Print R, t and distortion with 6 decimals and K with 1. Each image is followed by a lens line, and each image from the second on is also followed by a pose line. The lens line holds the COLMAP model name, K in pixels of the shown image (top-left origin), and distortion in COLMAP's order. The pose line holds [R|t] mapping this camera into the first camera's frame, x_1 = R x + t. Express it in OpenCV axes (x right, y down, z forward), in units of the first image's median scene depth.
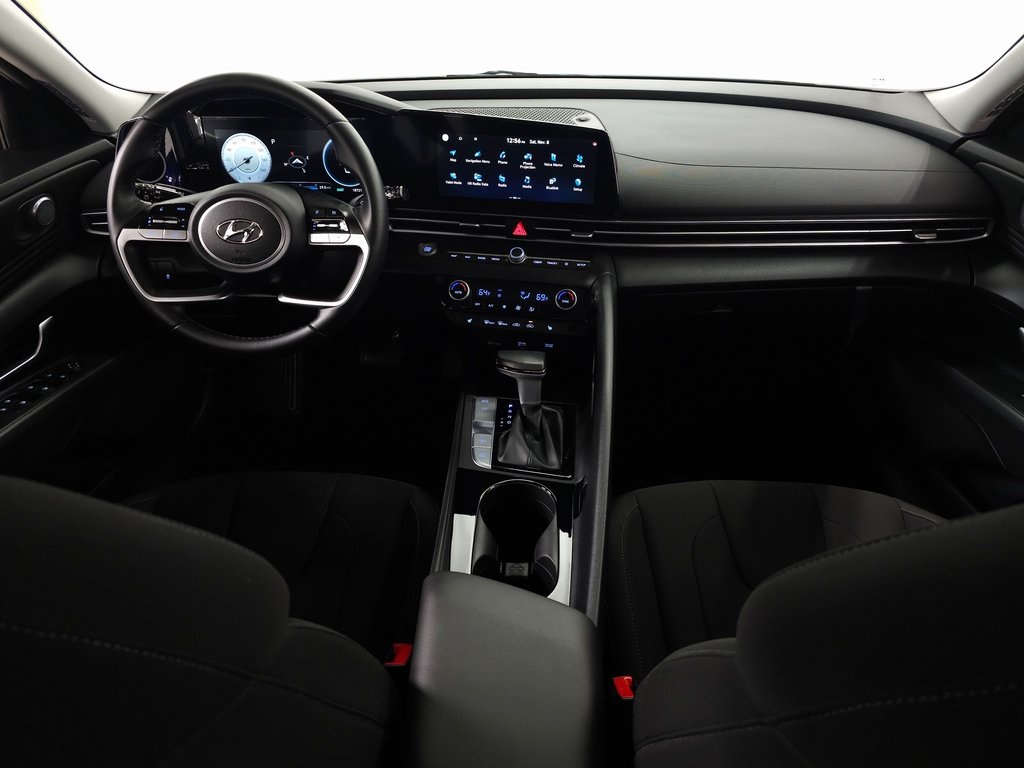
lens RADIAL K [[678.1, 0, 509.2], [0, 678.1, 379.4], [0, 0, 1]] dist [0.058751, -0.066402]
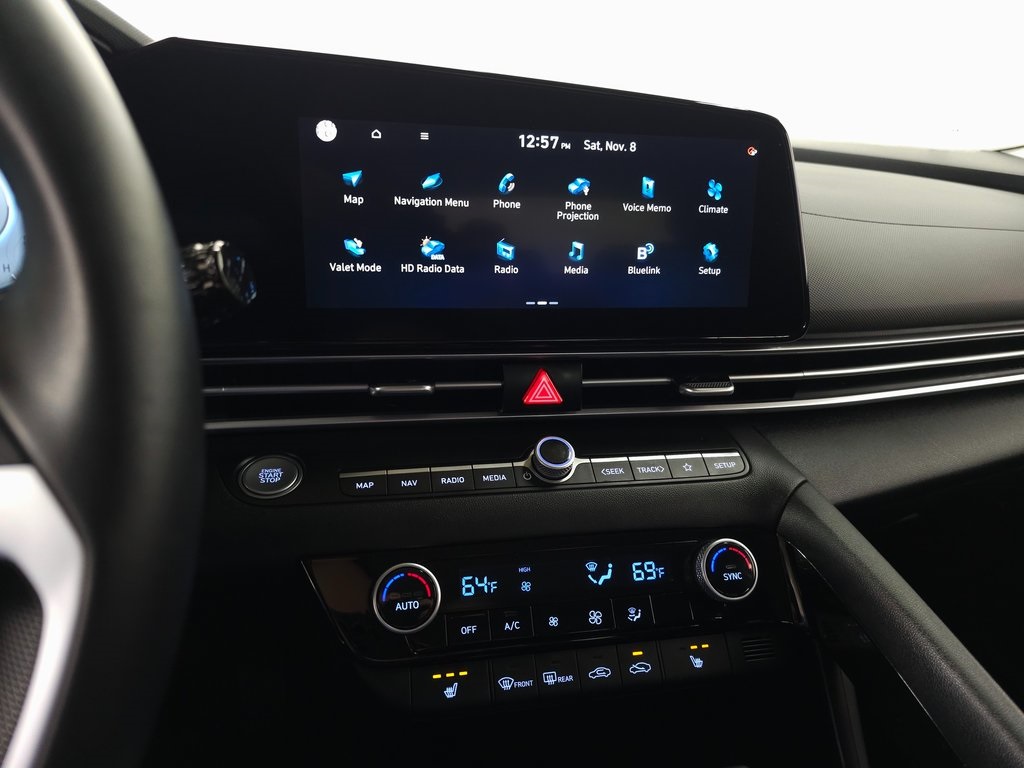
lens RADIAL K [[674.8, 0, 515.0], [0, 674.8, 383.8], [0, 0, 1]] dist [0.007221, -0.001960]
pose [[0.917774, -0.080413, 0.388875, -0.143929], [0.169287, 0.965067, -0.199971, -0.159399], [-0.359210, 0.249359, 0.899326, 0.704701]]
